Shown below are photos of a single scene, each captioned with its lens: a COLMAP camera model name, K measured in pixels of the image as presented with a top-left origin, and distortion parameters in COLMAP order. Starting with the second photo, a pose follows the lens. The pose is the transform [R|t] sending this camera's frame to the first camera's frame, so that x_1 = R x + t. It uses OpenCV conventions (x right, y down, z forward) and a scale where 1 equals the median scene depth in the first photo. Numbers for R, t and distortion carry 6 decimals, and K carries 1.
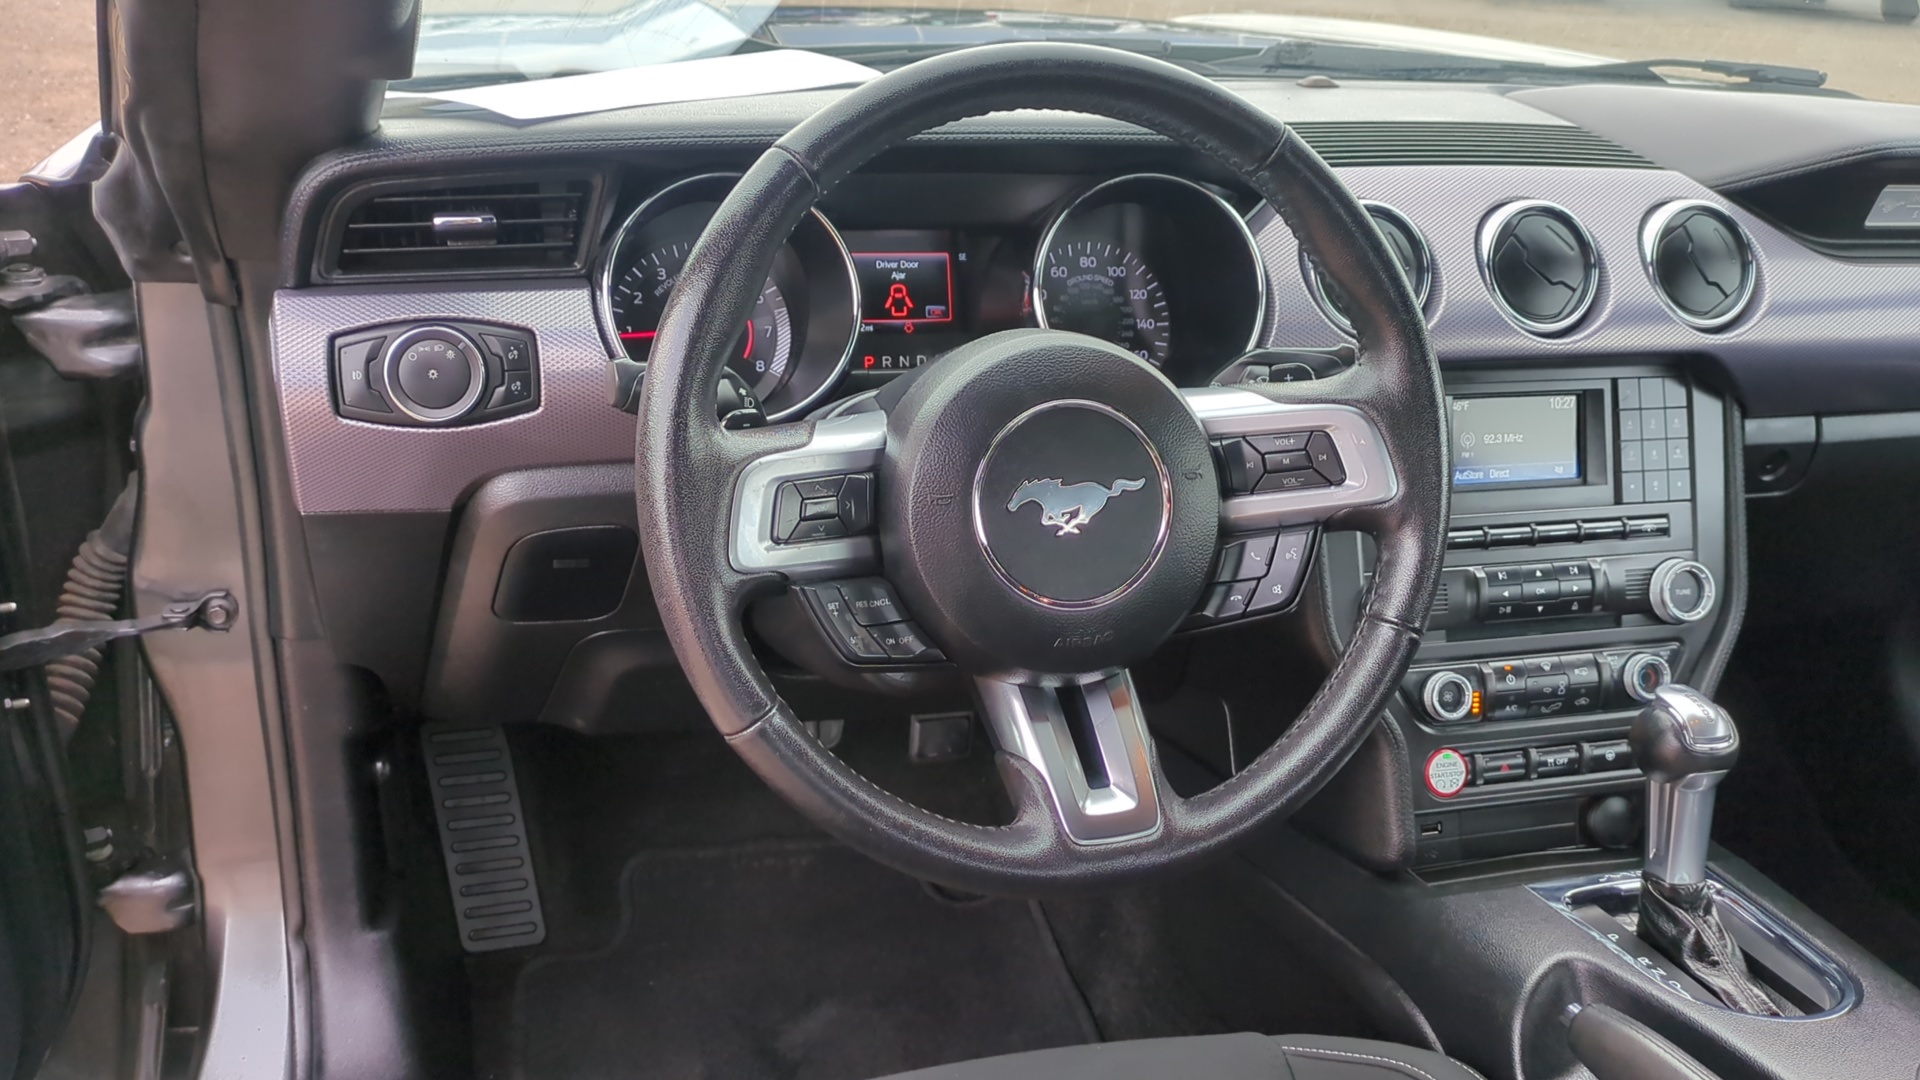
lens RADIAL K [[1655.5, 0, 956.4], [0, 1655.5, 542.9], [0, 0, 1]] dist [0.050844, -0.065995]
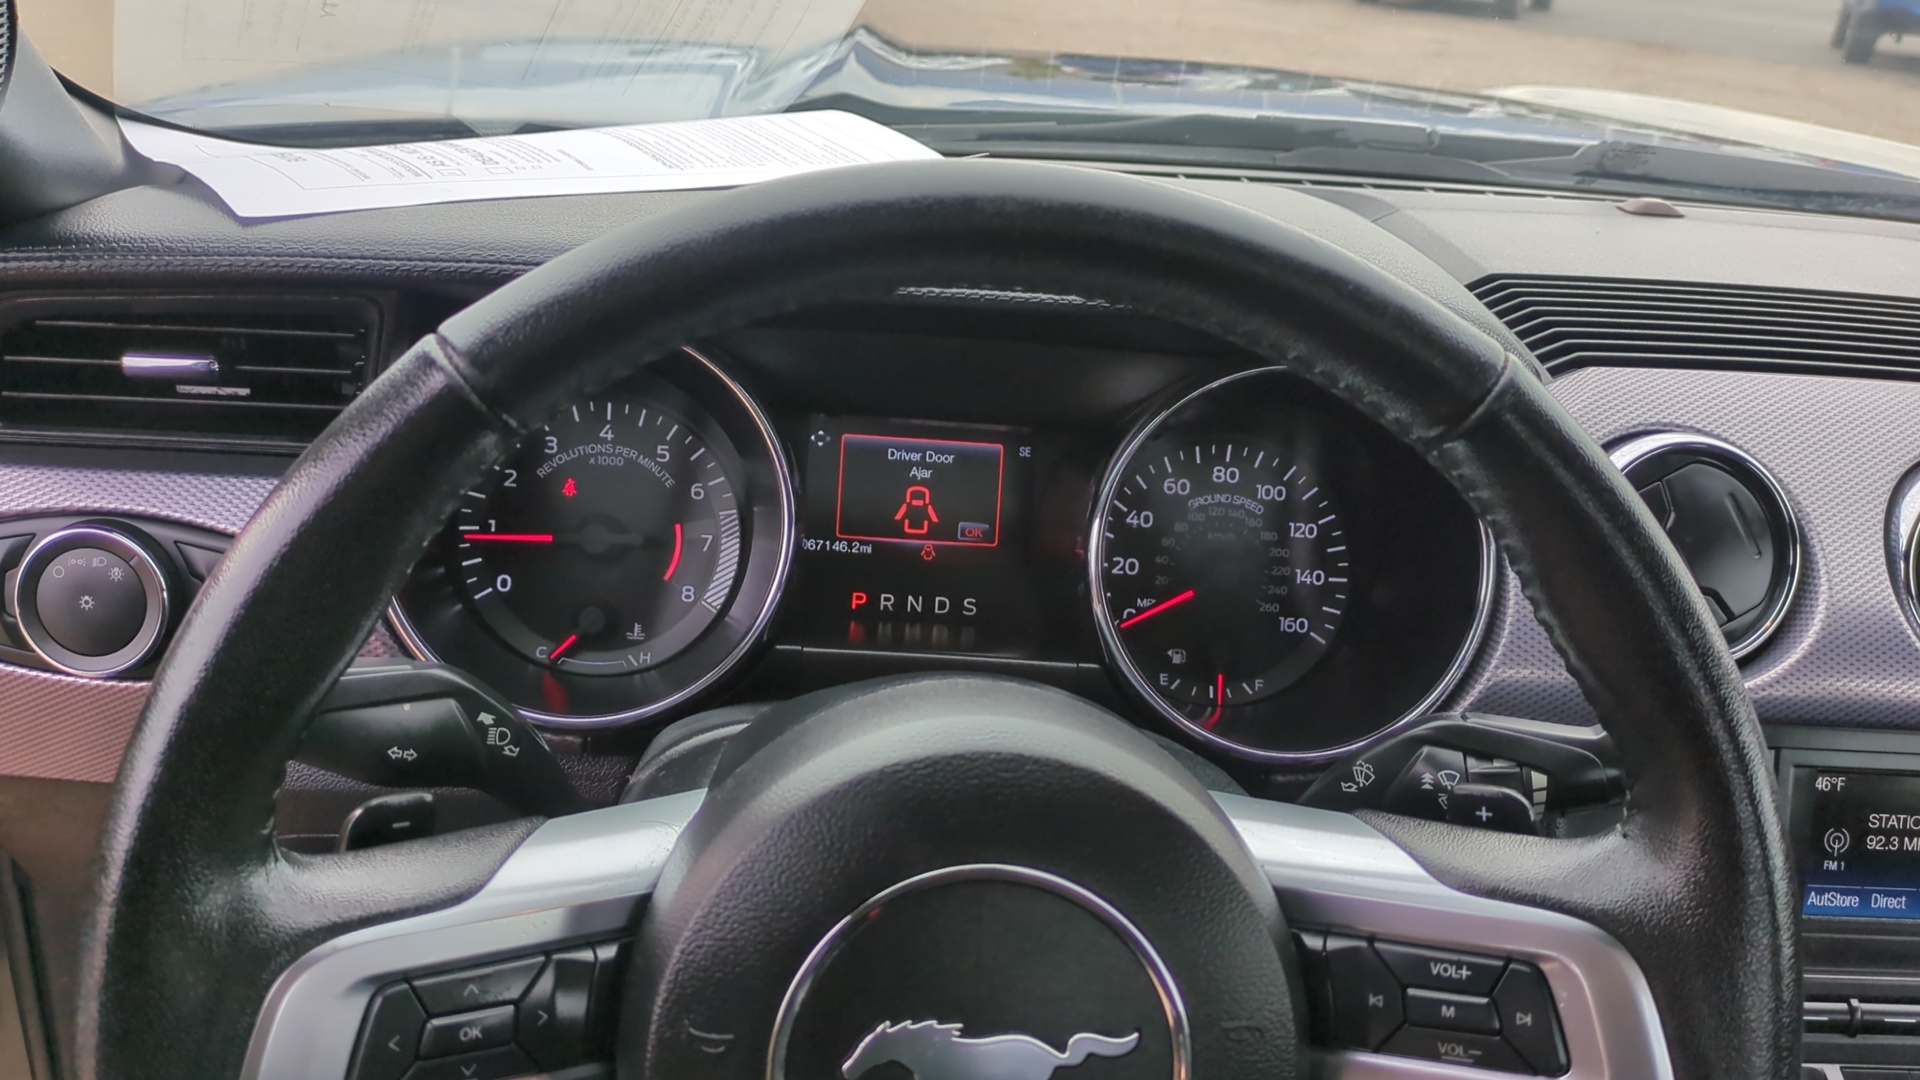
lens RADIAL K [[1655.5, 0, 946.3], [0, 1655.5, 550.2], [0, 0, 1]] dist [0.050844, -0.065995]
pose [[0.976900, 0.109916, -0.183262, 0.107856], [-0.113350, 0.993520, -0.008337, -0.140032], [0.181158, 0.028917, 0.983029, 0.400716]]
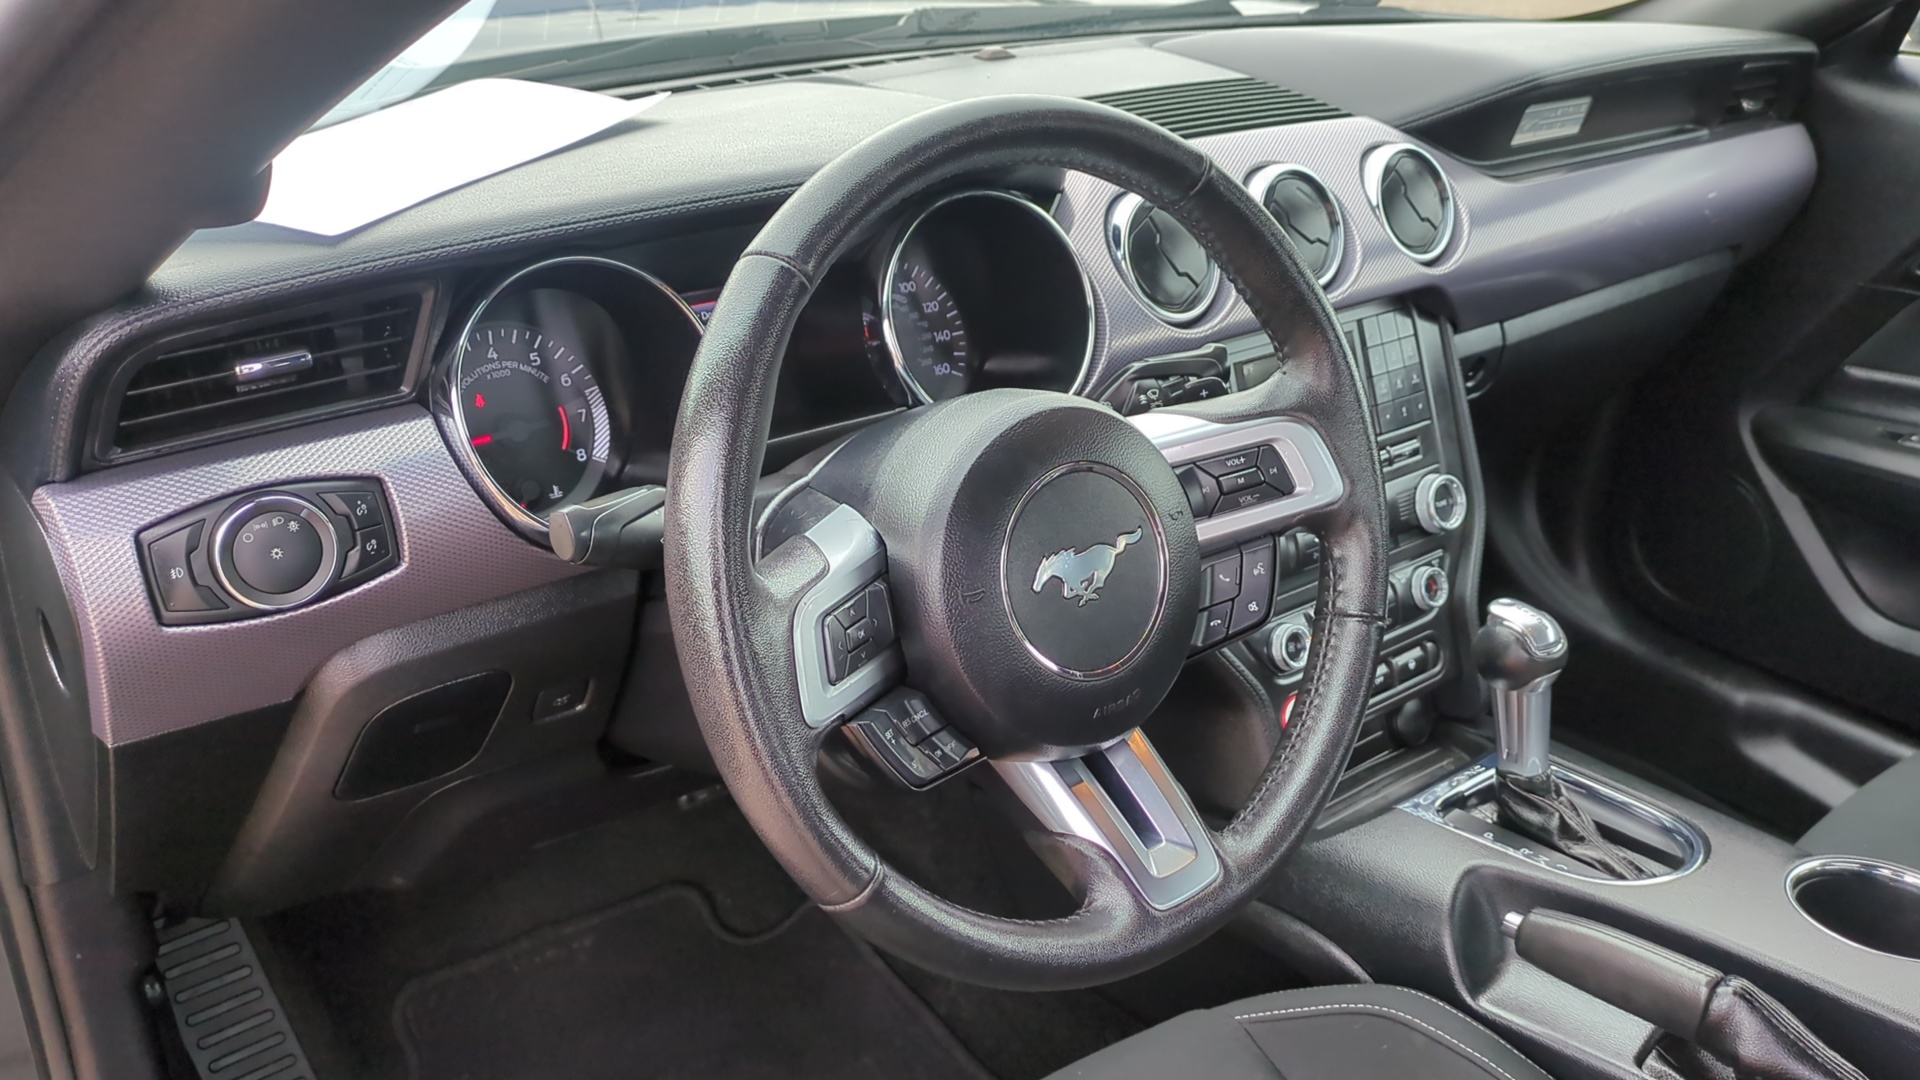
lens RADIAL K [[1655.5, 0, 970.8], [0, 1655.5, 551.5], [0, 0, 1]] dist [0.050844, -0.065995]
pose [[0.925040, -0.196093, 0.325344, -0.243228], [0.176913, 0.980299, 0.087839, -0.104787], [-0.336159, -0.023697, 0.941507, 0.091874]]
